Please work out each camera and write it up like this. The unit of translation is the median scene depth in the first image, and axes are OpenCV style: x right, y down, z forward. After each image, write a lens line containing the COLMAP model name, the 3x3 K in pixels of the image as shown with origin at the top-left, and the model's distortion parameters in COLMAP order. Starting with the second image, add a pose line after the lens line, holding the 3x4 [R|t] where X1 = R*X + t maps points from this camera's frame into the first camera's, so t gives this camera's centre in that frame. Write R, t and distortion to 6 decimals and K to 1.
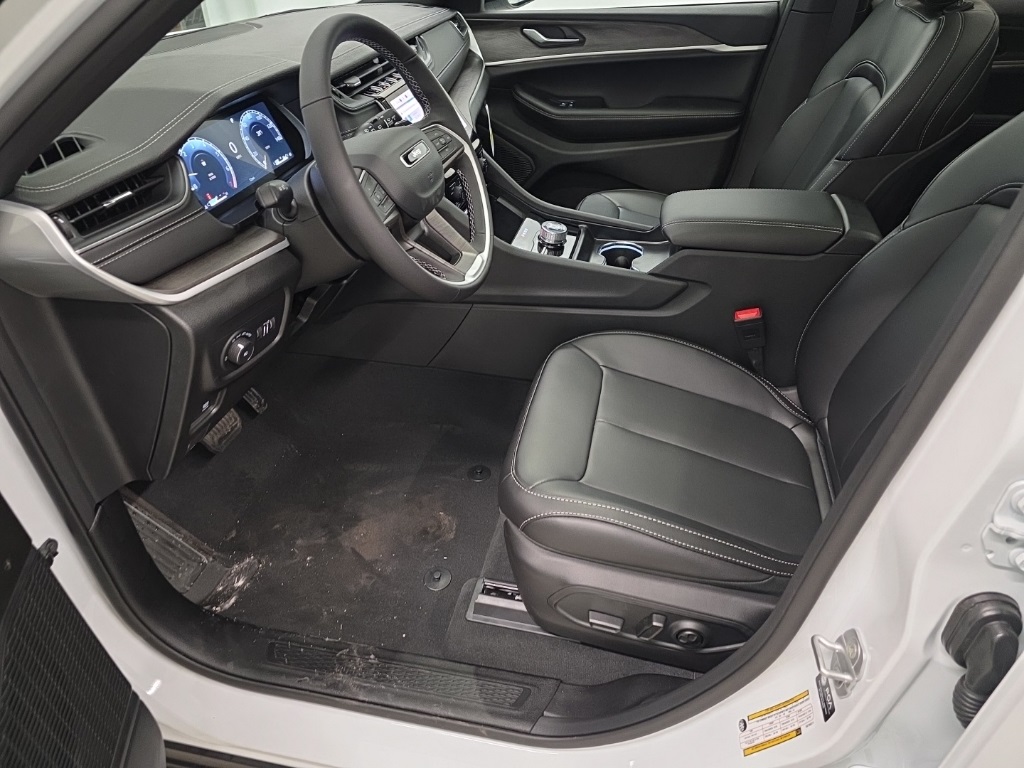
lens RADIAL K [[680.5, 0, 518.2], [0, 680.5, 380.4], [0, 0, 1]] dist [0.047707, -0.040576]
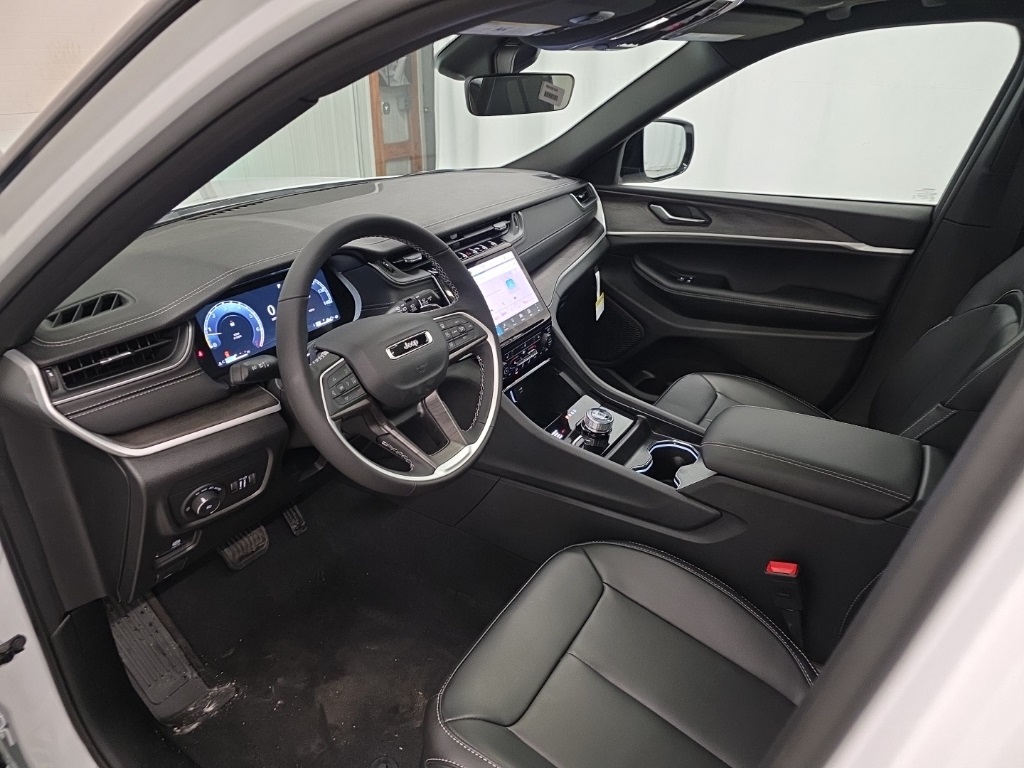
lens RADIAL K [[680.5, 0, 518.2], [0, 680.5, 380.4], [0, 0, 1]] dist [0.047707, -0.040576]
pose [[0.942848, 0.173457, -0.284517, 0.230025], [-0.215179, 0.968875, -0.122393, -0.148213], [0.254431, 0.176620, 0.950826, 0.070919]]
